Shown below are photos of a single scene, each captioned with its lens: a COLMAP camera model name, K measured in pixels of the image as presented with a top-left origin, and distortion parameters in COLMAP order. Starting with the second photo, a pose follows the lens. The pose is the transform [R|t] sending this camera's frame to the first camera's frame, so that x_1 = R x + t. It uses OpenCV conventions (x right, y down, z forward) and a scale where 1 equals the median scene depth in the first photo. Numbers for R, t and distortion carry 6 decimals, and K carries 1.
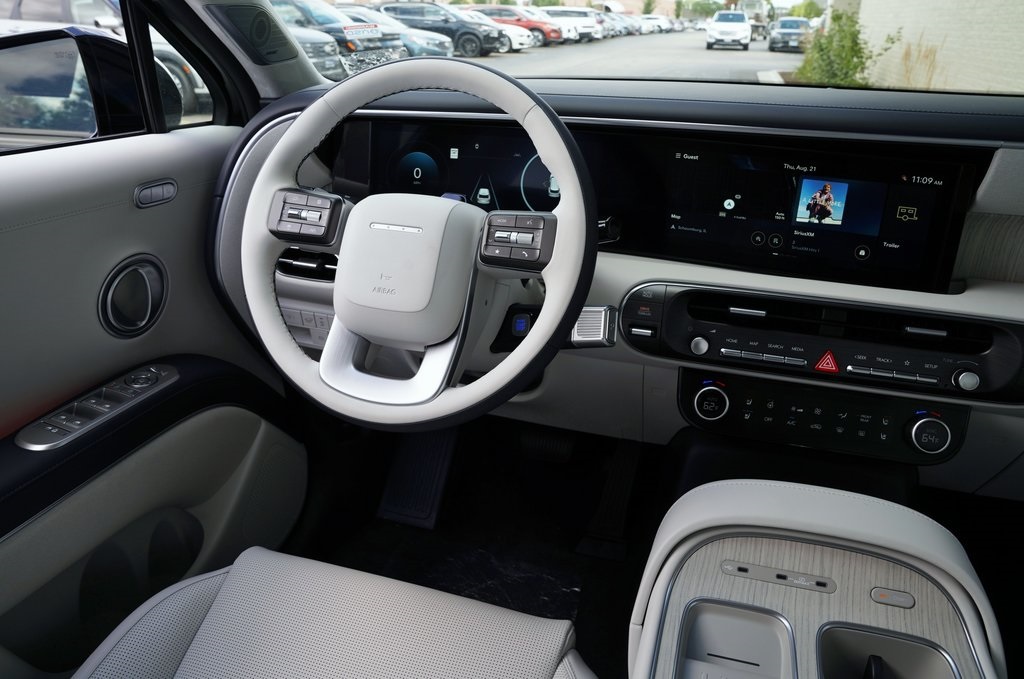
lens RADIAL K [[712.4, 0, 512.0], [0, 712.4, 339.5], [0, 0, 1]] dist [-0.125591, 0.096574]
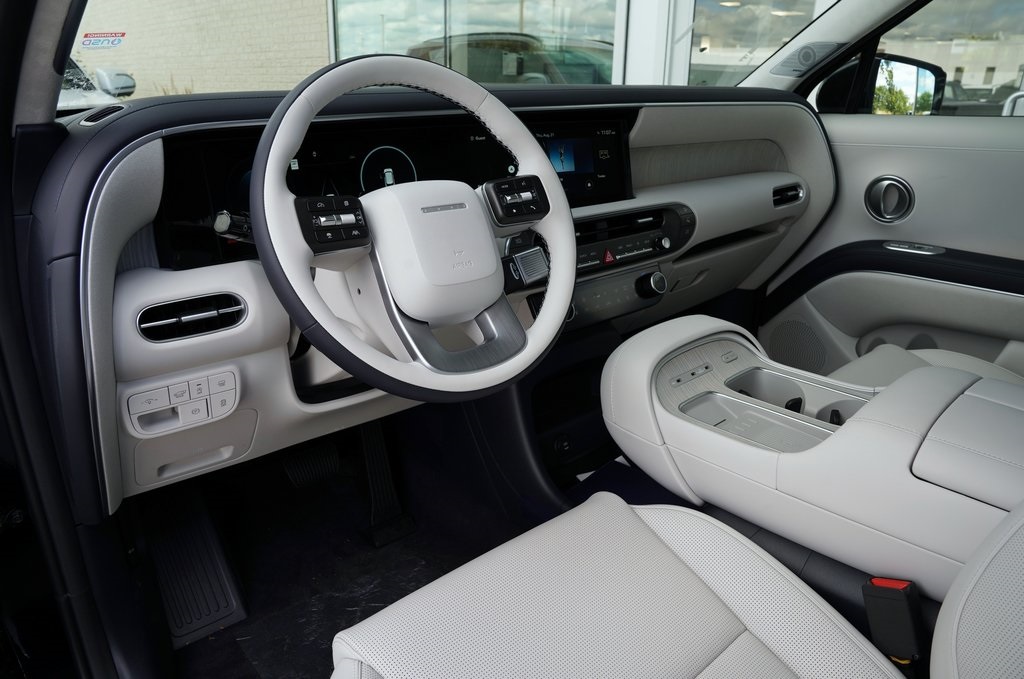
lens RADIAL K [[712.4, 0, 512.0], [0, 712.4, 339.5], [0, 0, 1]] dist [-0.125591, 0.096574]
pose [[0.516622, -0.304277, 0.800323, -0.915718], [0.355973, 0.926440, 0.122440, -0.061983], [-0.778707, 0.221639, 0.586934, 0.305164]]
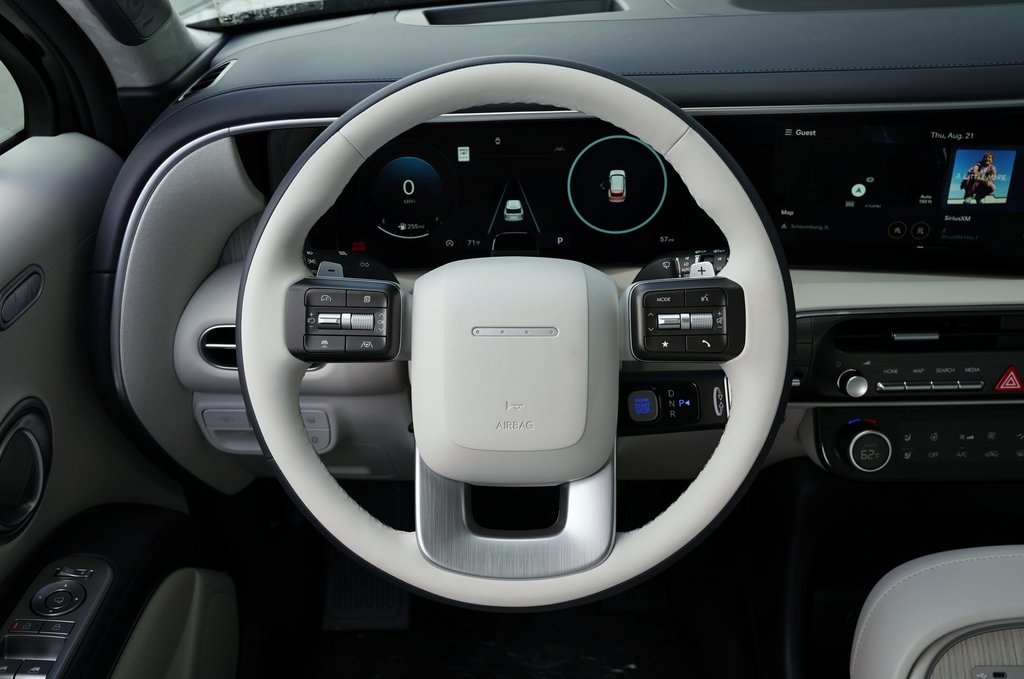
lens RADIAL K [[949.2, 0, 512.0], [0, 949.2, 339.5], [0, 0, 1]] dist [-0.048692, 0.137494]
pose [[0.950805, -0.180086, 0.252071, -0.356565], [0.148652, 0.979102, 0.138786, -0.247981], [-0.271796, -0.094487, 0.957705, 0.114333]]
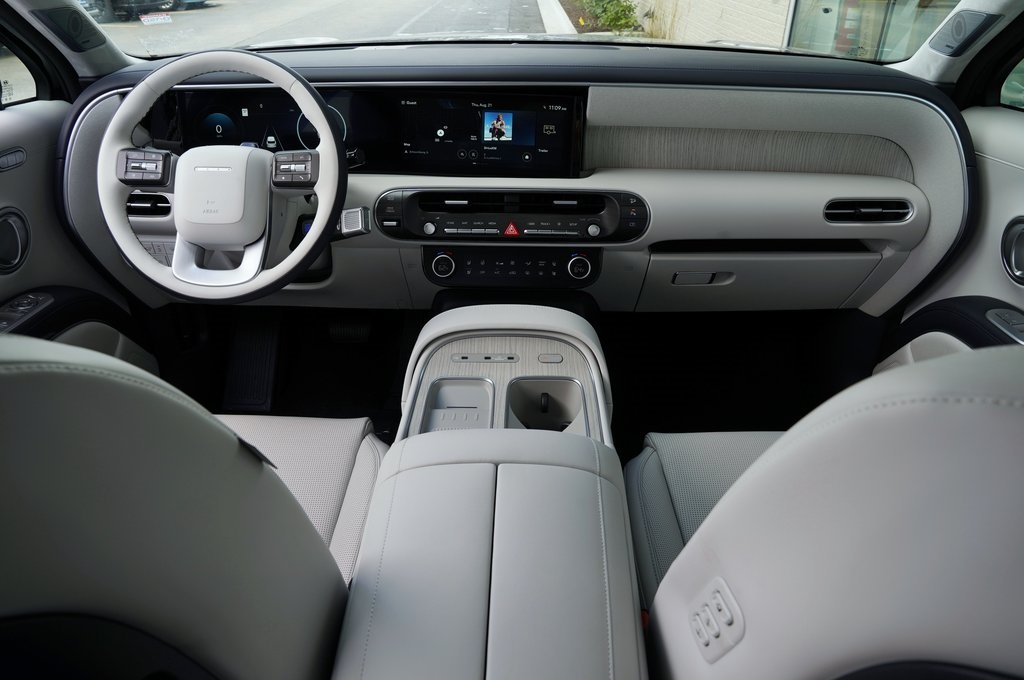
lens RADIAL K [[712.4, 0, 512.0], [0, 712.4, 340.0], [0, 0, 1]] dist [-0.125591, 0.096574]
pose [[0.960900, -0.140179, 0.238791, 0.038810], [0.117230, 0.987236, 0.107805, 0.104466], [-0.250855, -0.075596, 0.965069, -0.549299]]
